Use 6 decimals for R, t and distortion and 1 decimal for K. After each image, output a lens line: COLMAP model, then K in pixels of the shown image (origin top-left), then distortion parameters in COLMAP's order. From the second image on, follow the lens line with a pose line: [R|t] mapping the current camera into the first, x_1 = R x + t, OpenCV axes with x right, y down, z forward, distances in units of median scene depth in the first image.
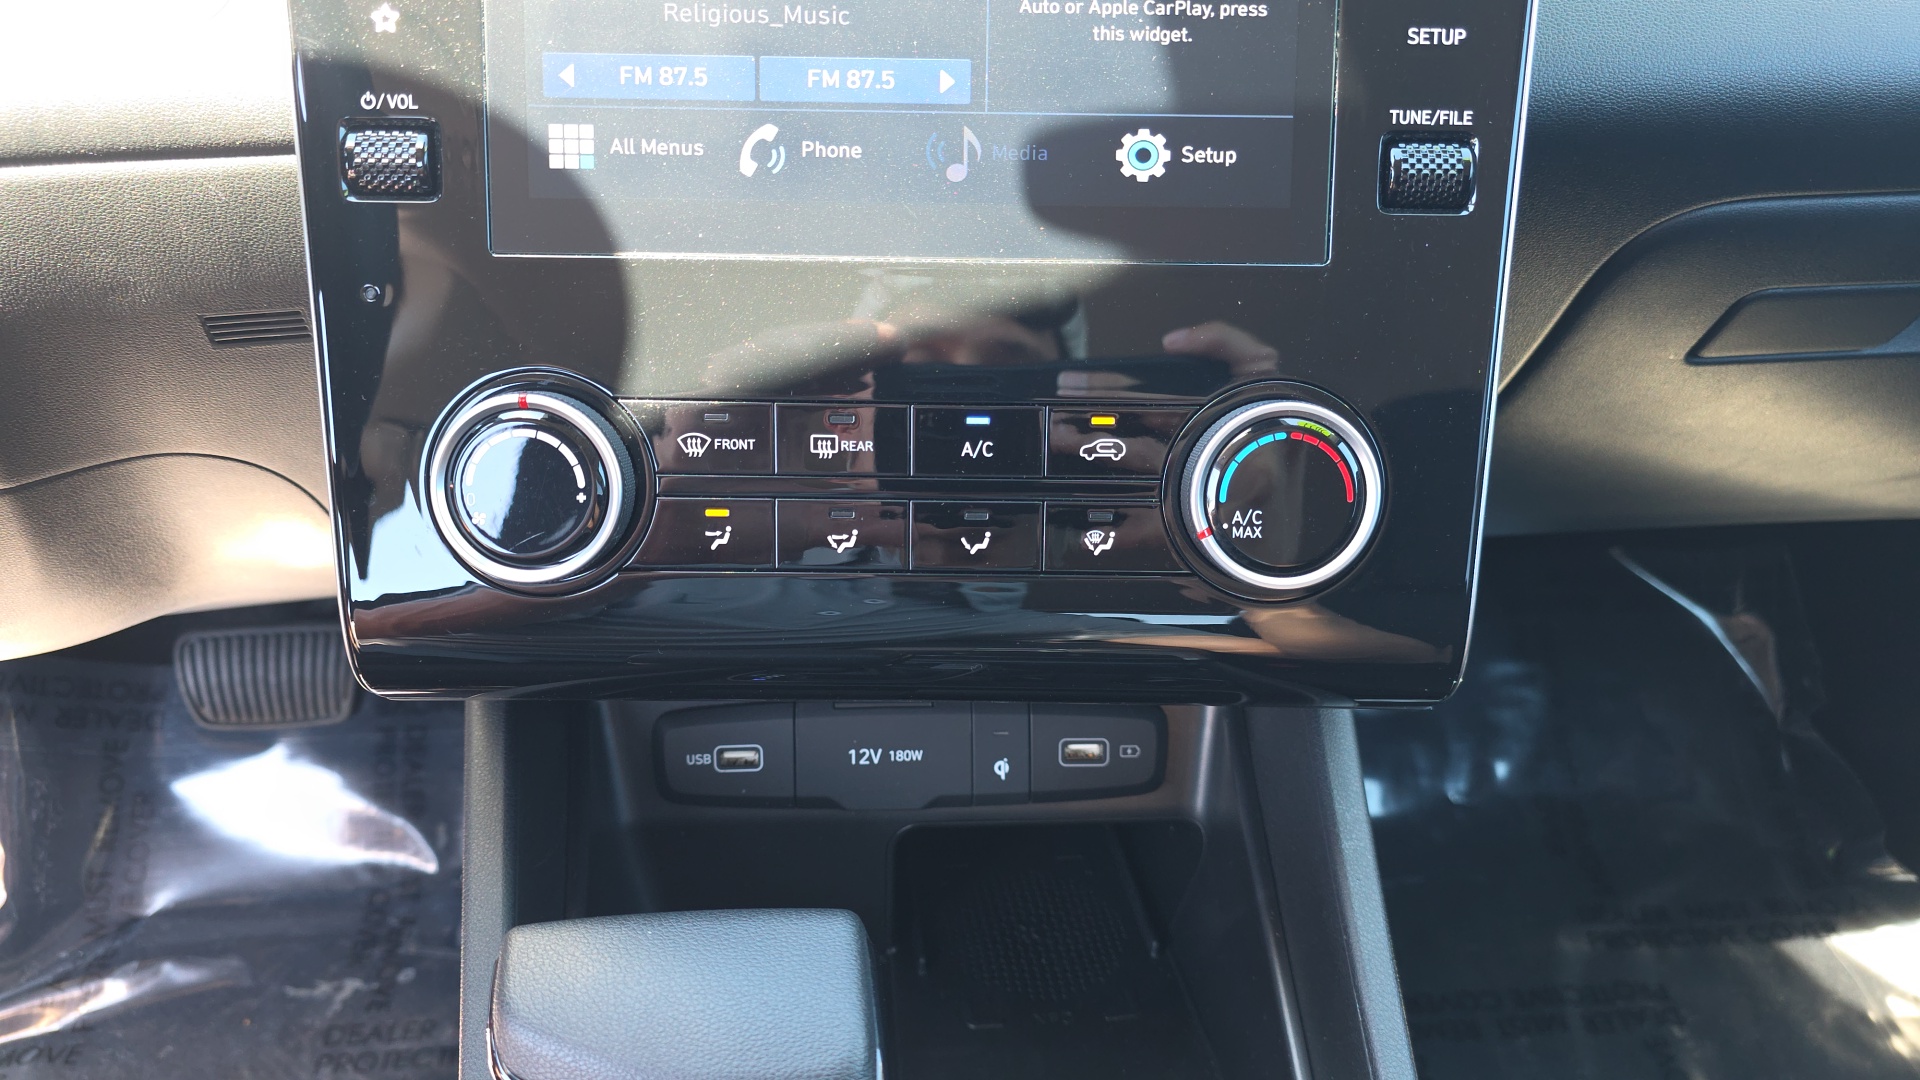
lens RADIAL K [[1389.6, 0, 968.8], [0, 1389.6, 573.0], [0, 0, 1]] dist [0.038303, -0.094284]
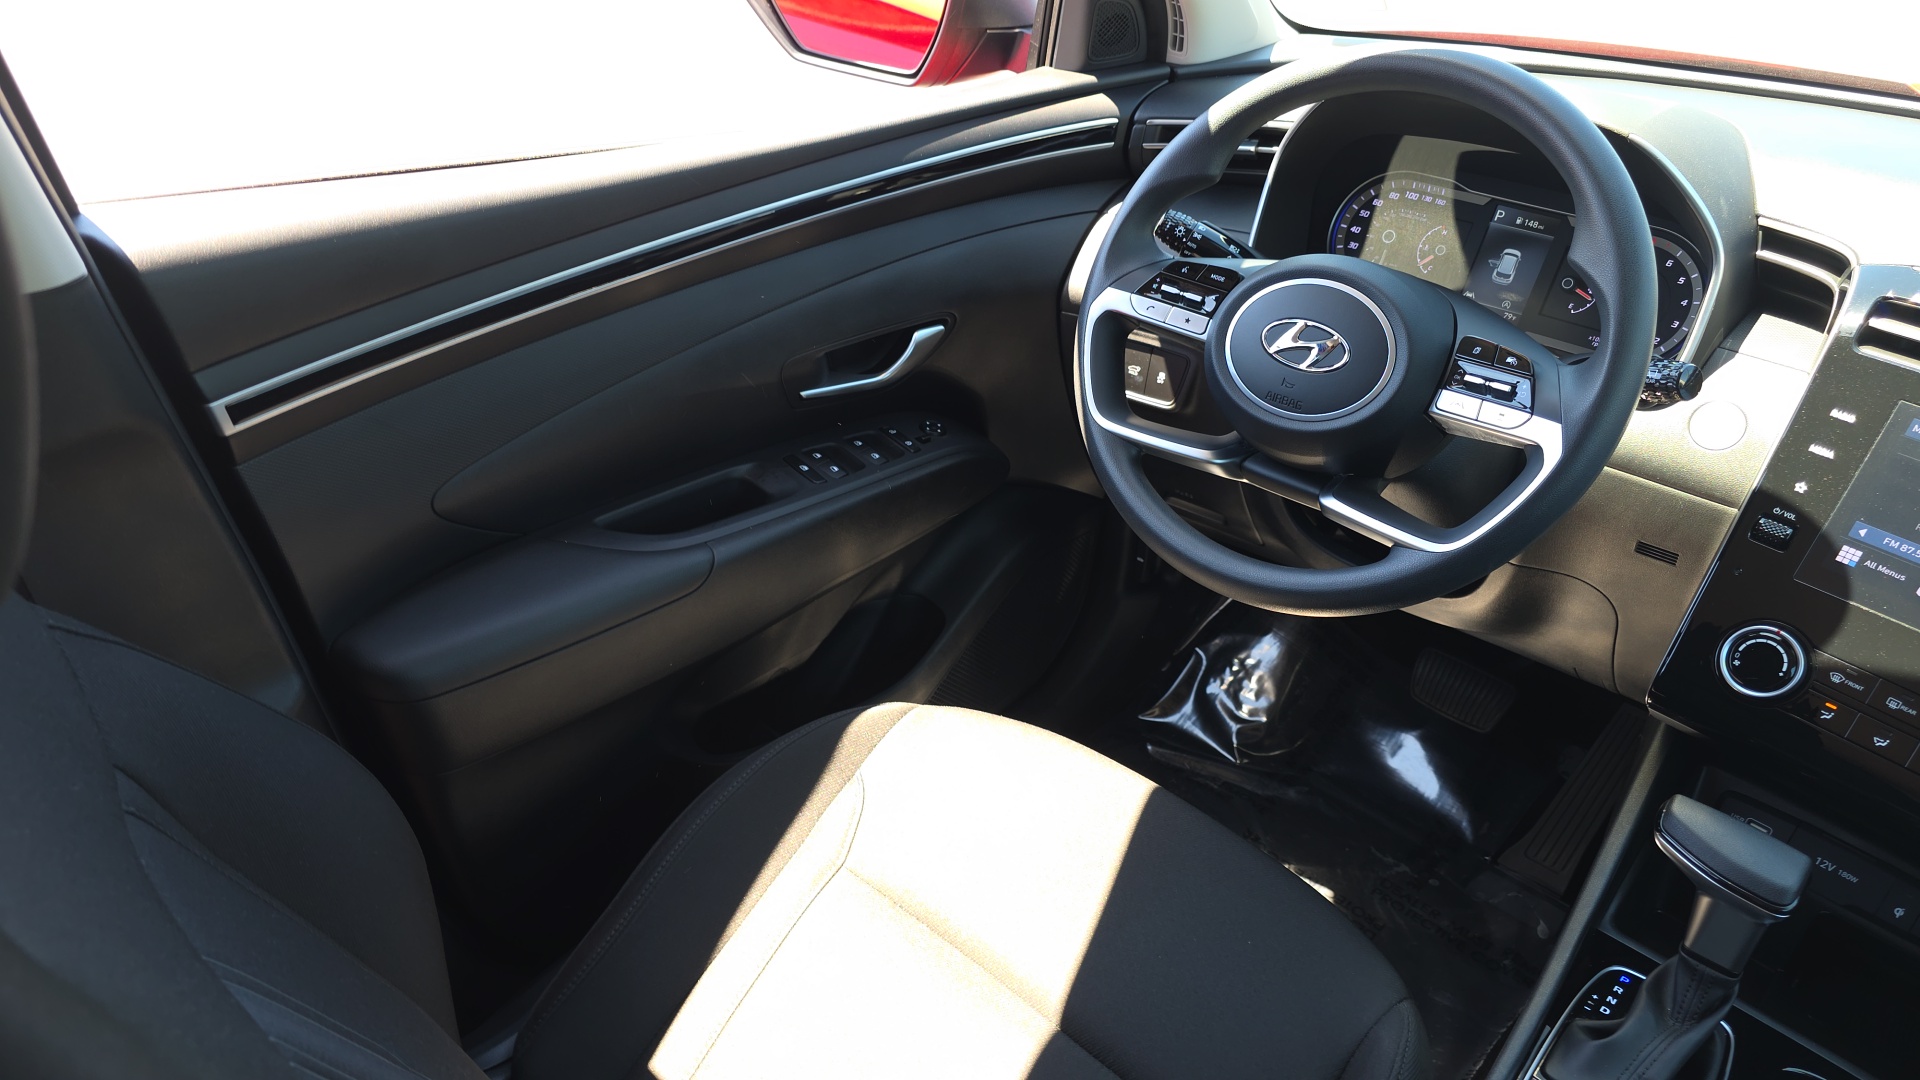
lens RADIAL K [[1295.4, 0, 947.2], [0, 1295.4, 547.0], [0, 0, 1]] dist [0.036447, -0.040975]
pose [[0.639571, 0.414479, -0.647422, 0.206802], [-0.499214, 0.864384, 0.060217, 0.369140], [0.584580, 0.284689, 0.759749, -1.822947]]
